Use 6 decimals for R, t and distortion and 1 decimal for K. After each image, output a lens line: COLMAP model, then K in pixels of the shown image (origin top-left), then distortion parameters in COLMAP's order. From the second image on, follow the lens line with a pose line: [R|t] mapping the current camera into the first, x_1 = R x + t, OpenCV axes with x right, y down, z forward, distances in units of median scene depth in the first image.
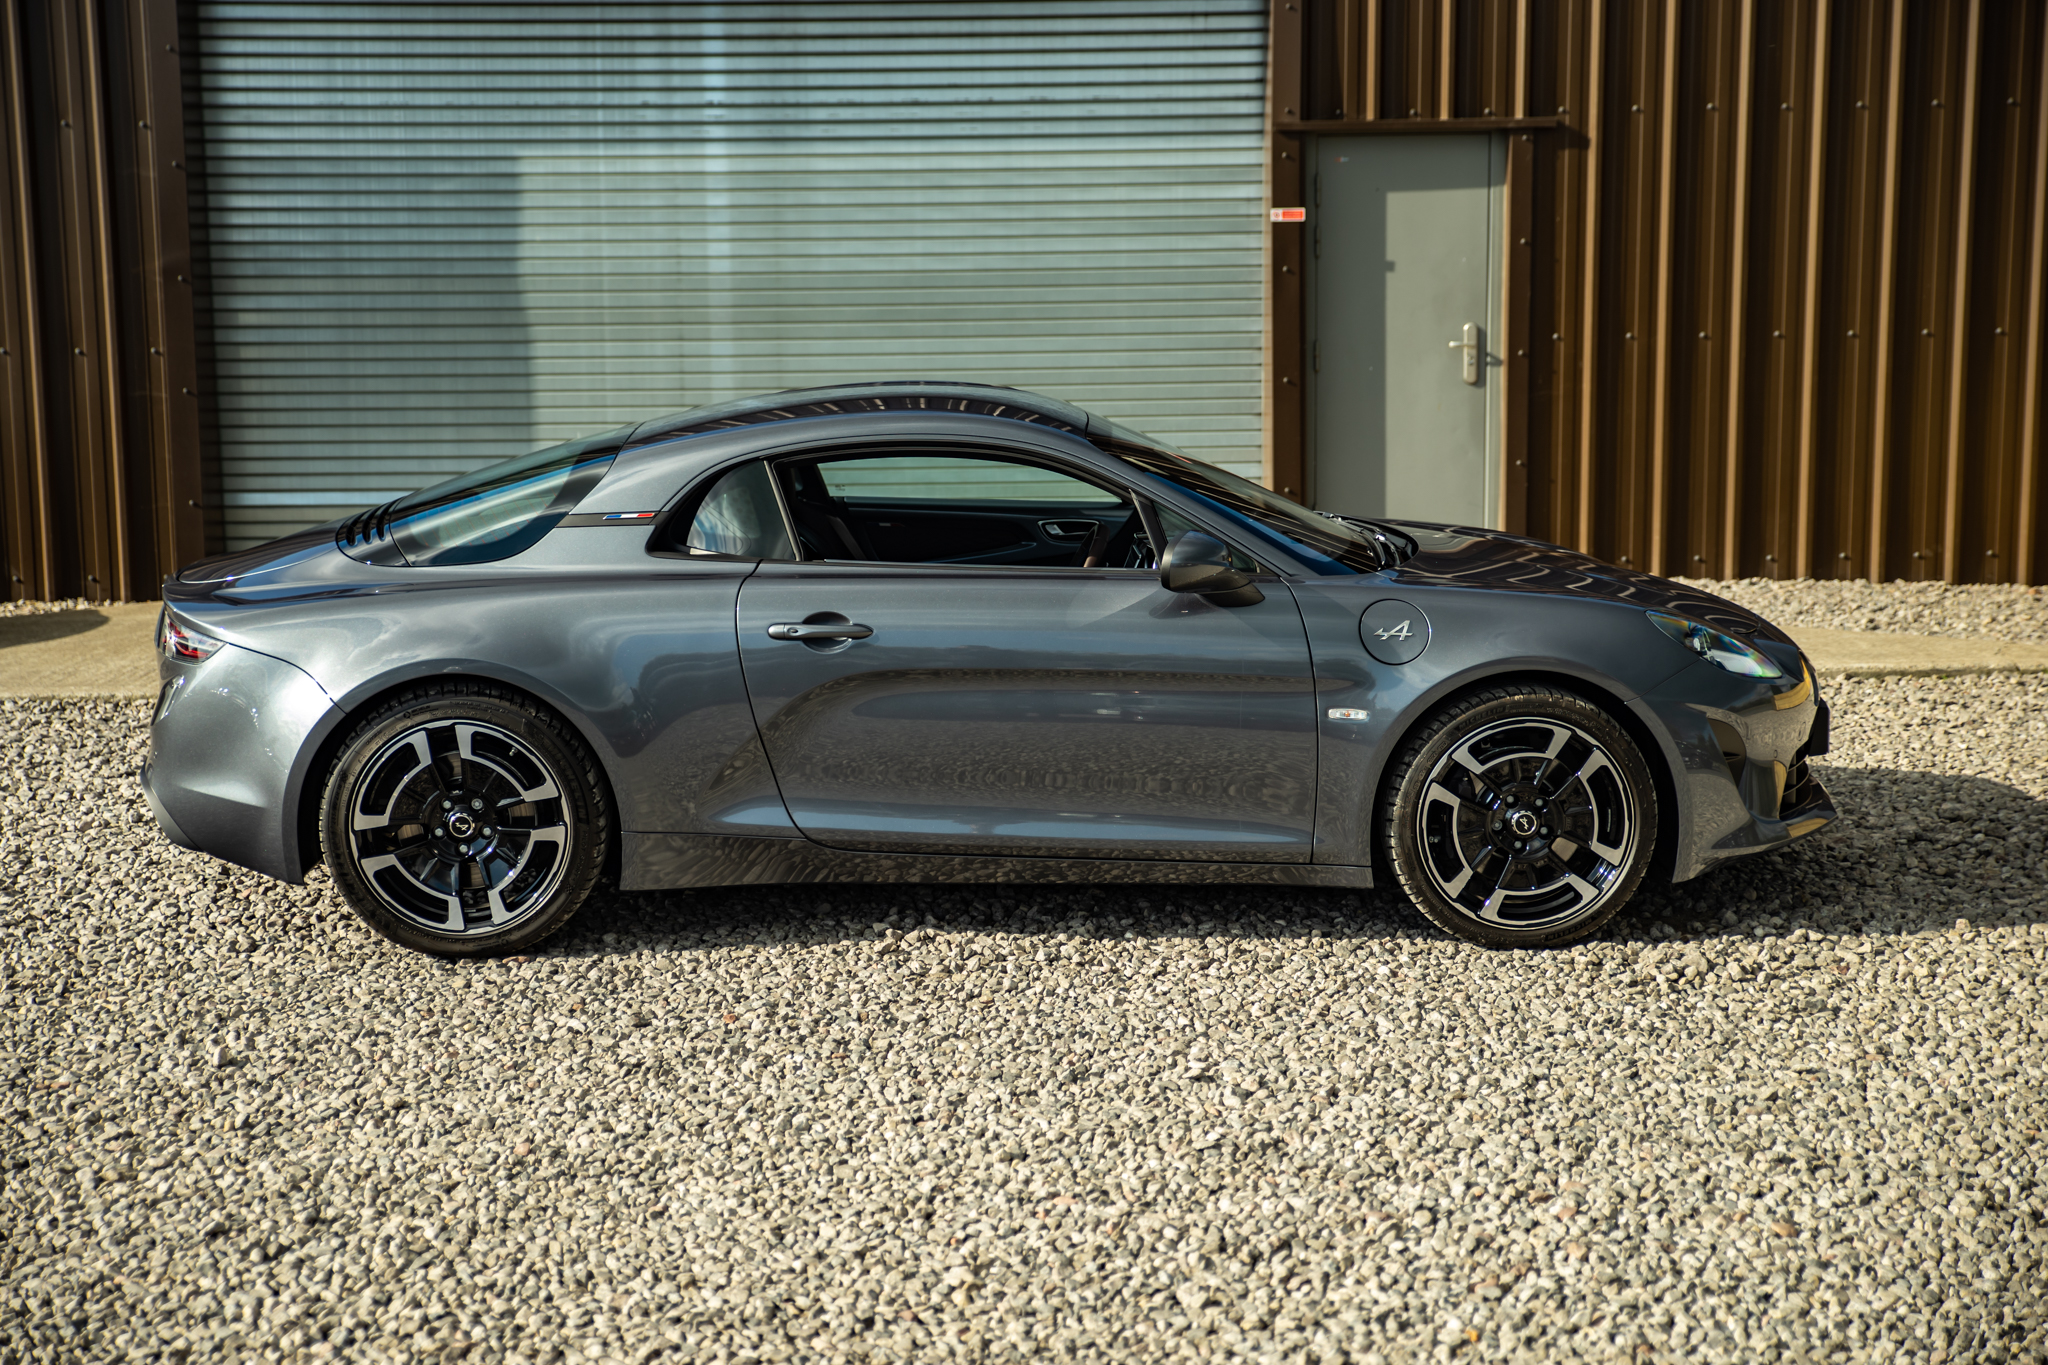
lens RADIAL K [[2848.7, 0, 1024.0], [0, 2848.7, 682.5], [0, 0, 1]] dist [0.017189, 0.312566]
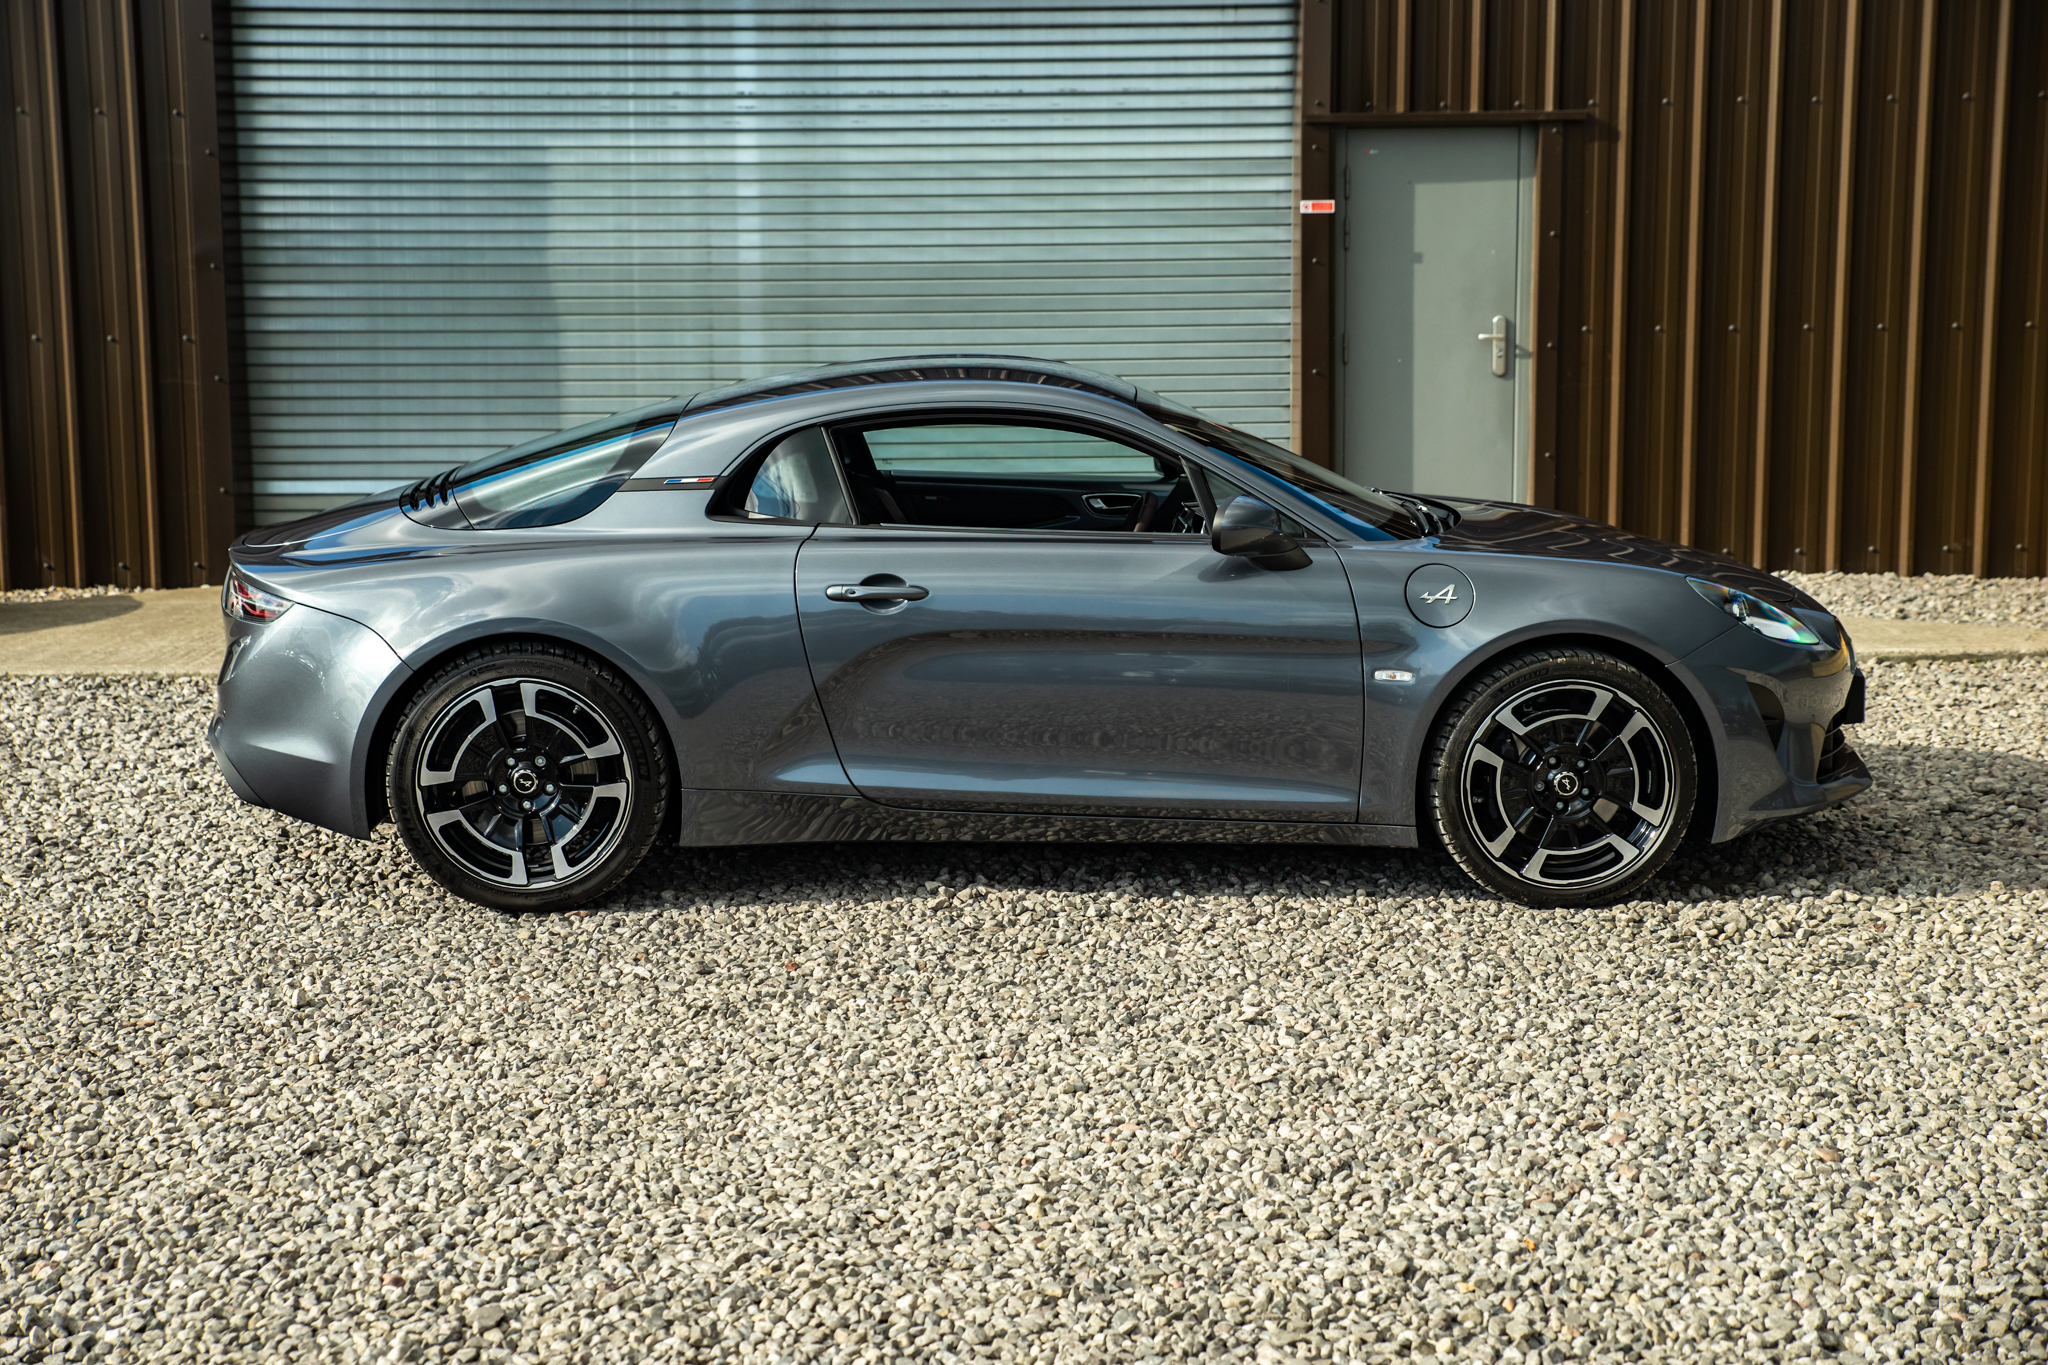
lens RADIAL K [[2893.1, 0, 1024.0], [0, 2893.1, 682.5], [0, 0, 1]] dist [0.034388, 0.285752]
pose [[0.999992, 0.003410, -0.002223, -0.018985], [-0.003422, 0.999978, -0.005610, 0.022850], [0.002204, 0.005617, 0.999982, -0.043075]]
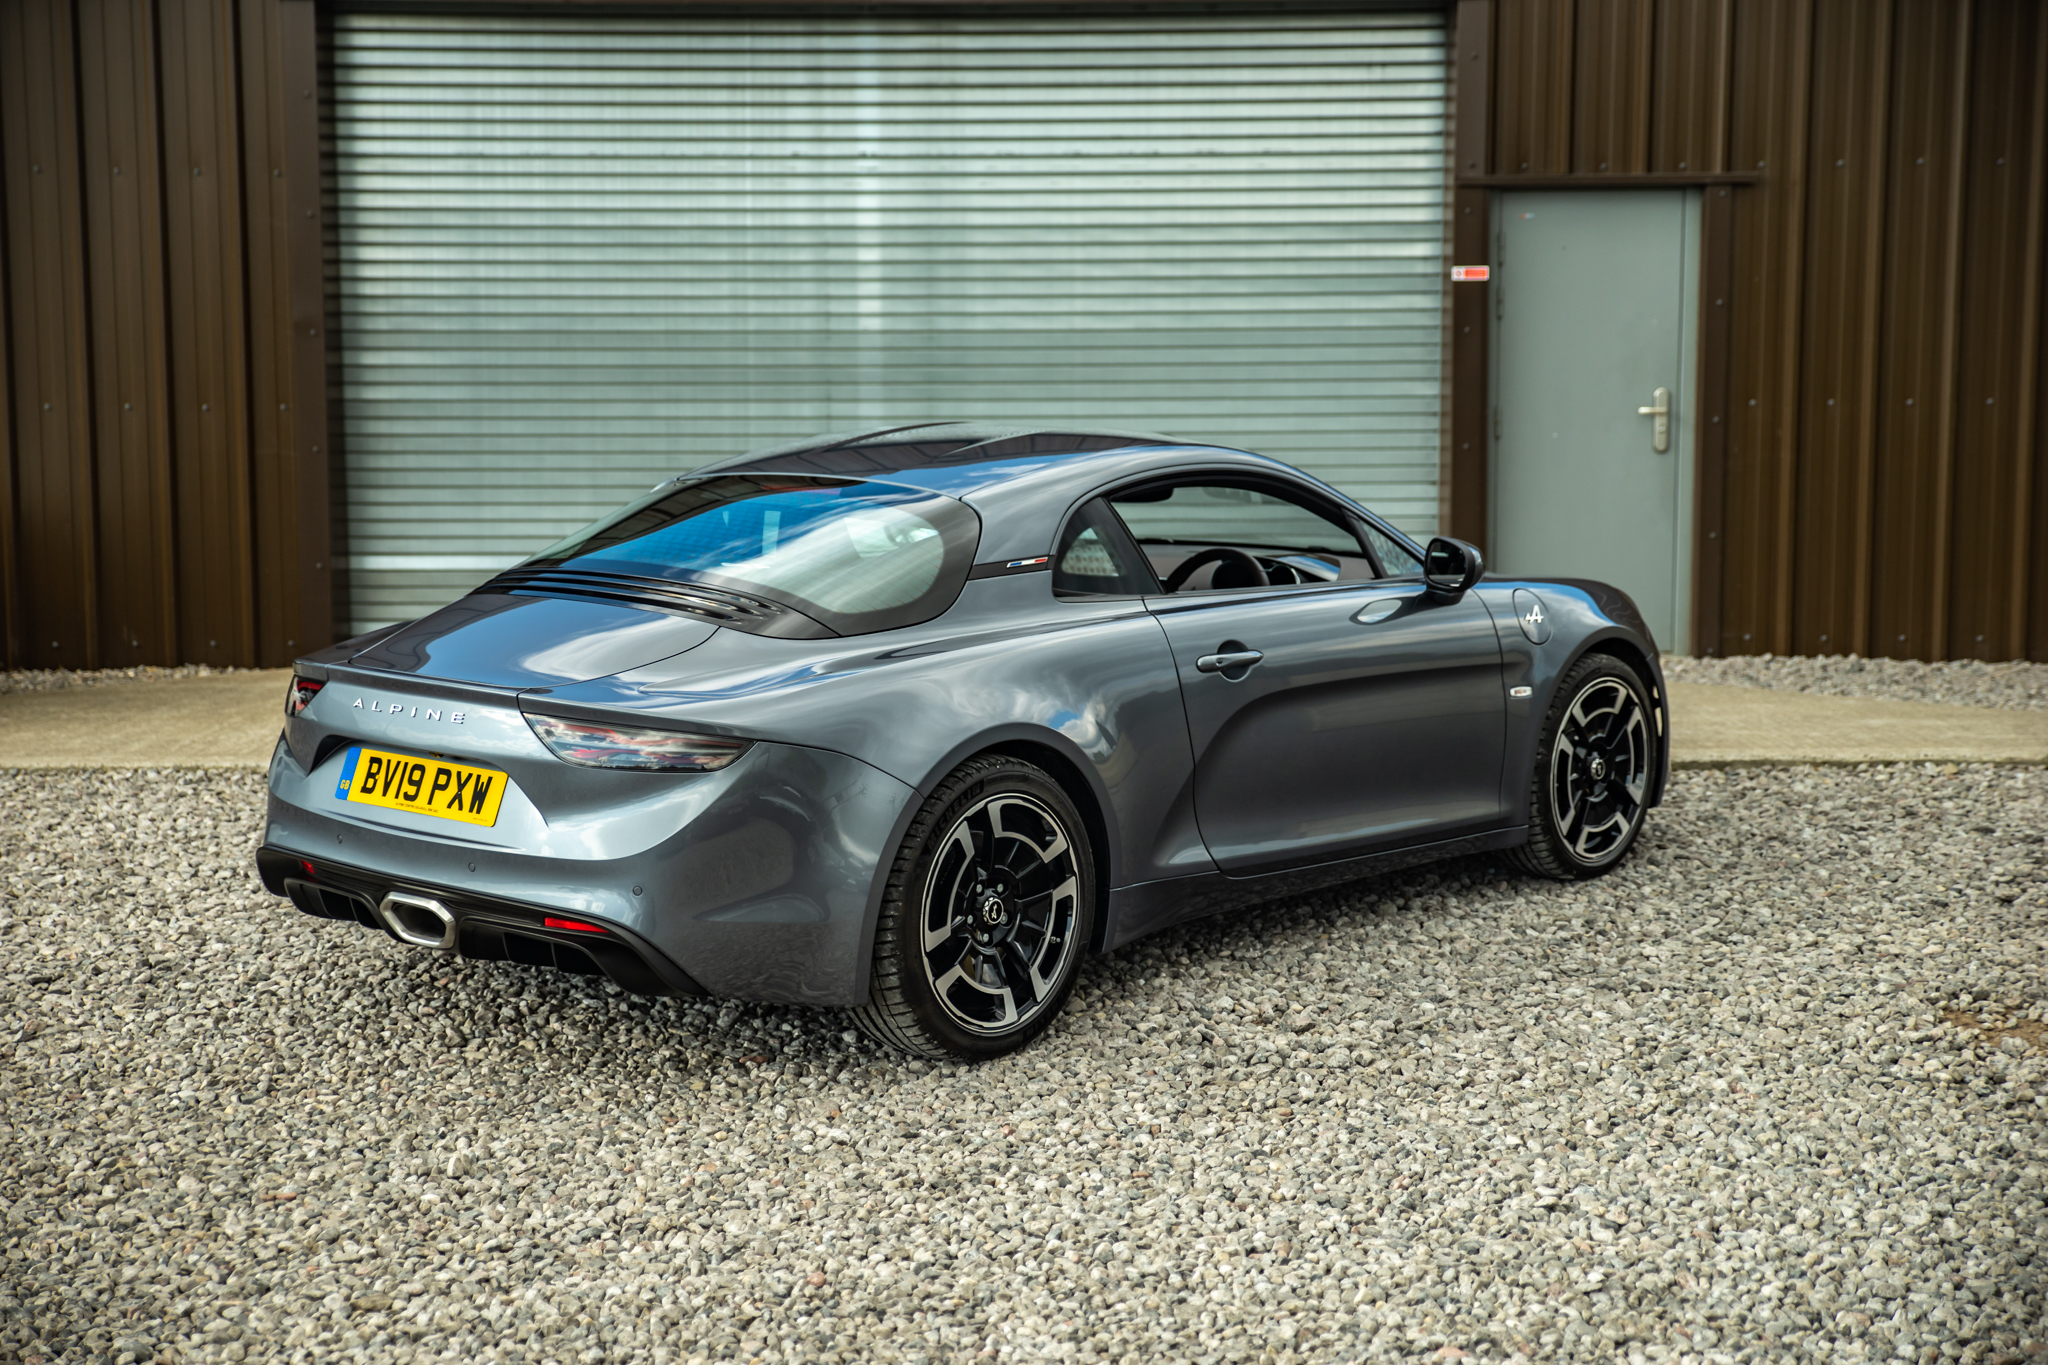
lens RADIAL K [[2893.1, 0, 1024.0], [0, 2893.1, 682.5], [0, 0, 1]] dist [0.034388, 0.285752]
pose [[0.999748, 0.009533, -0.020324, -0.086427], [-0.010103, 0.999554, -0.028113, 0.002388], [0.020047, 0.028312, 0.999398, 0.086346]]
